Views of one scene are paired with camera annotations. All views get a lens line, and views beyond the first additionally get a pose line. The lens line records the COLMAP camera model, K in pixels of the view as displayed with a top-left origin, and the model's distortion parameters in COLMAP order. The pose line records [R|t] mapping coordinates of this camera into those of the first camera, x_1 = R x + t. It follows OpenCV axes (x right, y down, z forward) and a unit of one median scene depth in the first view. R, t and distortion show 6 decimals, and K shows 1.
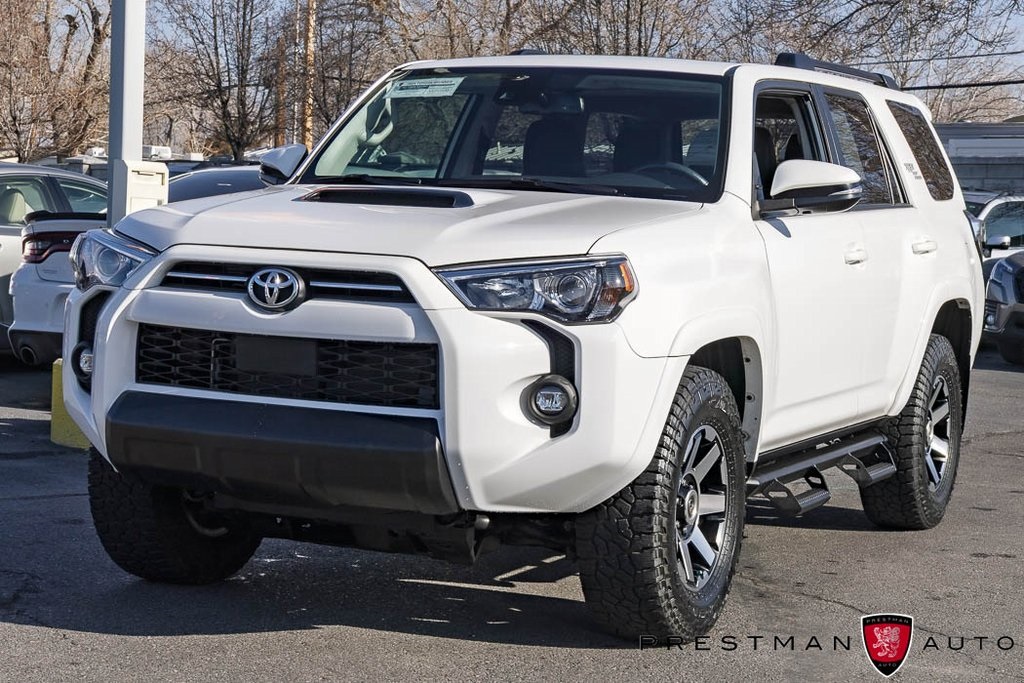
lens RADIAL K [[1923.8, 0, 511.6], [0, 1923.8, 343.0], [0, 0, 1]] dist [-0.038170, 0.000000]
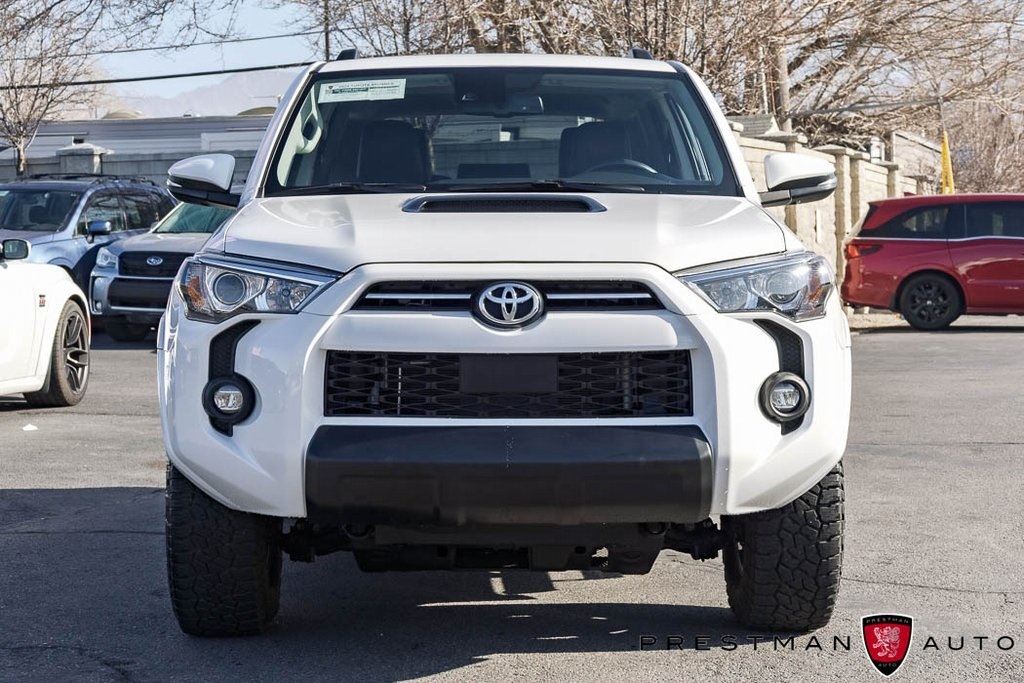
lens RADIAL K [[1951.8, 0, 512.2], [0, 1951.8, 339.8], [0, 0, 1]] dist [0.019419, 0.000000]
pose [[0.923840, -0.068153, 0.376662, -0.485534], [0.068741, 0.997564, 0.011897, -0.021978], [-0.376555, 0.014901, 0.926274, 0.105996]]
